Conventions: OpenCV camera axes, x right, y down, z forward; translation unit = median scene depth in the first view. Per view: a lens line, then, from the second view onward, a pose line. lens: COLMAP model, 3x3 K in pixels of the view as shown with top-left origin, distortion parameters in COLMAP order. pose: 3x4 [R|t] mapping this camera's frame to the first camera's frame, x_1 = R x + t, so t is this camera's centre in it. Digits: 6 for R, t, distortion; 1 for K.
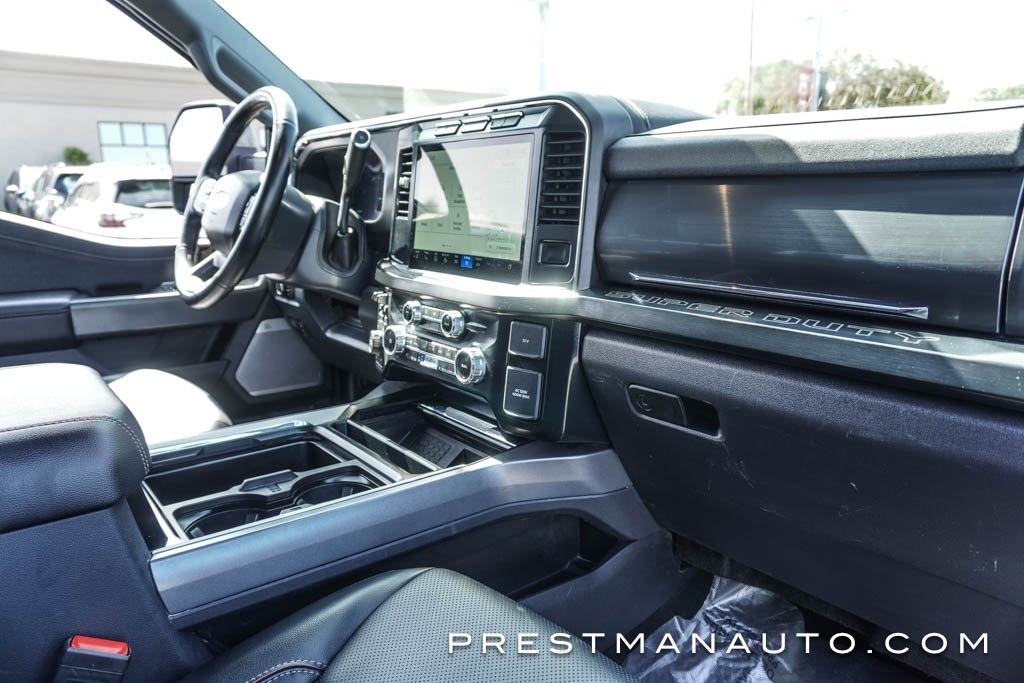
lens RADIAL K [[683.5, 0, 512.0], [0, 683.5, 341.5], [0, 0, 1]] dist [-0.027987, 0.003265]
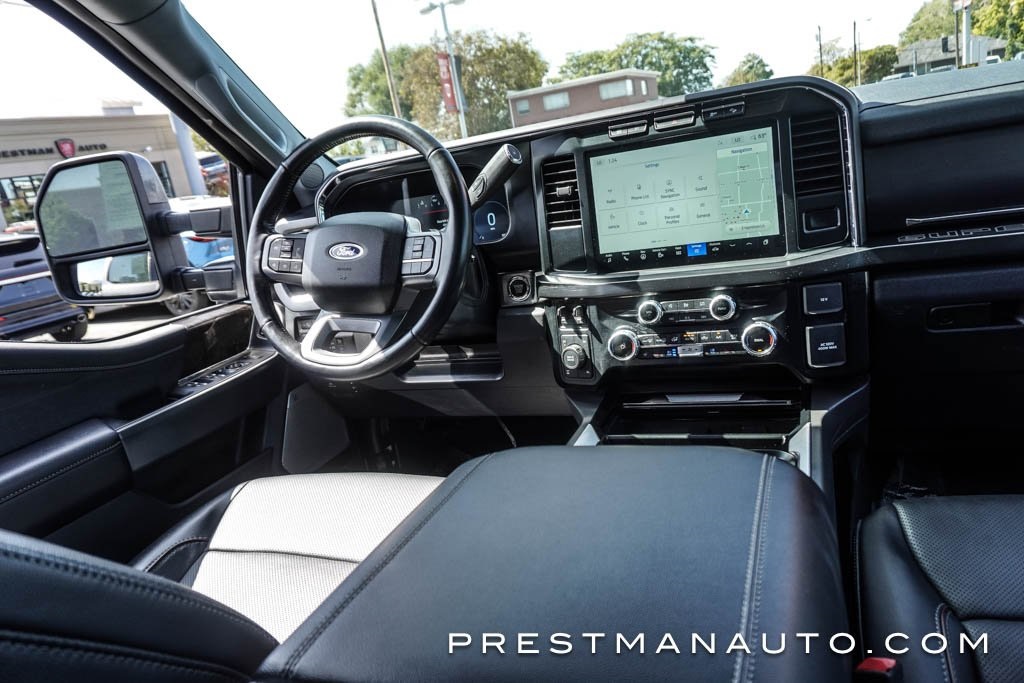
lens RADIAL K [[695.7, 0, 512.0], [0, 695.7, 341.5], [0, 0, 1]] dist [-0.041085, 0.042538]
pose [[0.871602, -0.263164, 0.413588, -0.804386], [0.264493, 0.962805, 0.055229, -0.116728], [-0.412739, 0.061254, 0.908787, 0.156832]]
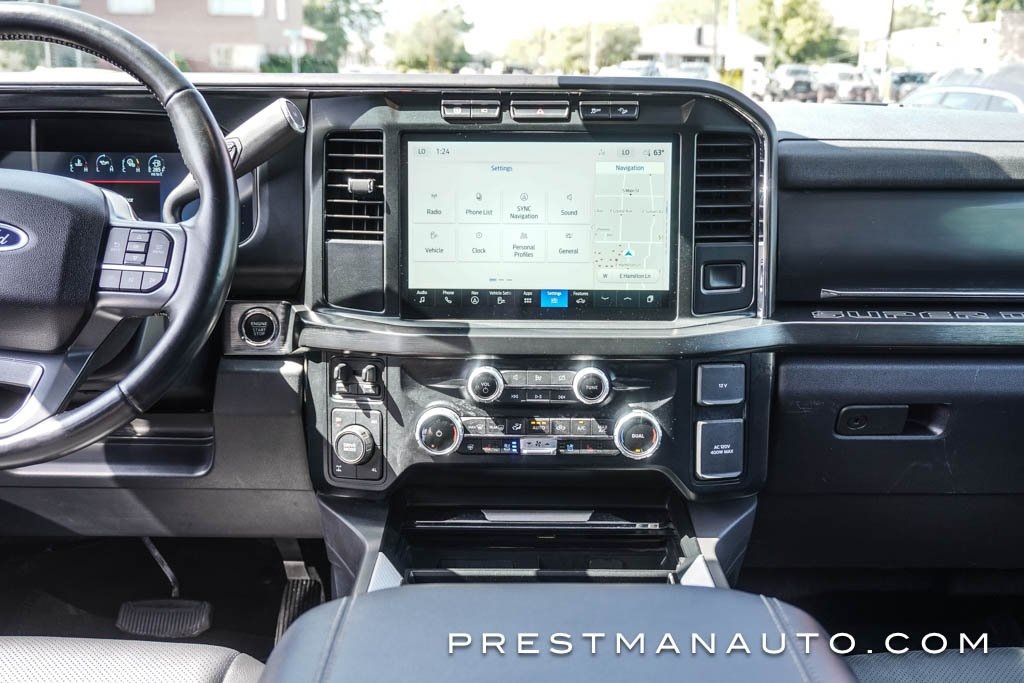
lens RADIAL K [[1137.2, 0, 512.0], [0, 1137.2, 341.5], [0, 0, 1]] dist [0.001871, 0.031999]
pose [[0.639941, -0.164025, 0.750714, -1.021404], [0.158709, 0.984101, 0.079728, -0.178138], [-0.751856, 0.068124, 0.655799, 0.249455]]
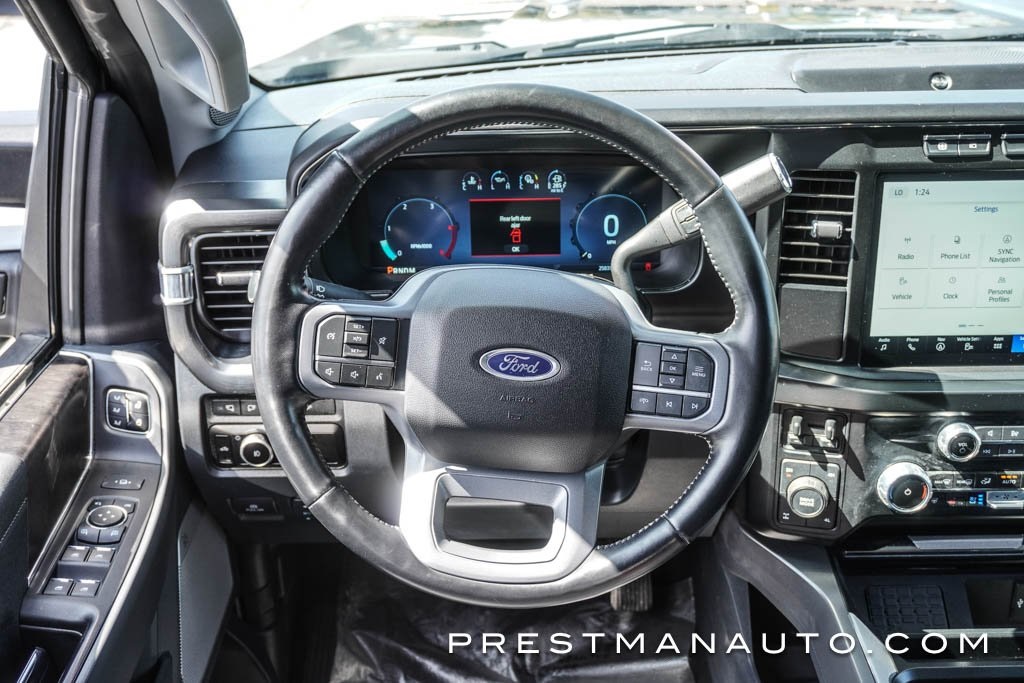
lens RADIAL K [[1137.2, 0, 512.0], [0, 1137.2, 341.5], [0, 0, 1]] dist [0.001871, 0.031999]
pose [[0.631924, -0.359139, 0.686797, -1.177507], [0.181230, 0.930061, 0.319596, -0.579680], [-0.753543, -0.077492, 0.652815, 0.657109]]
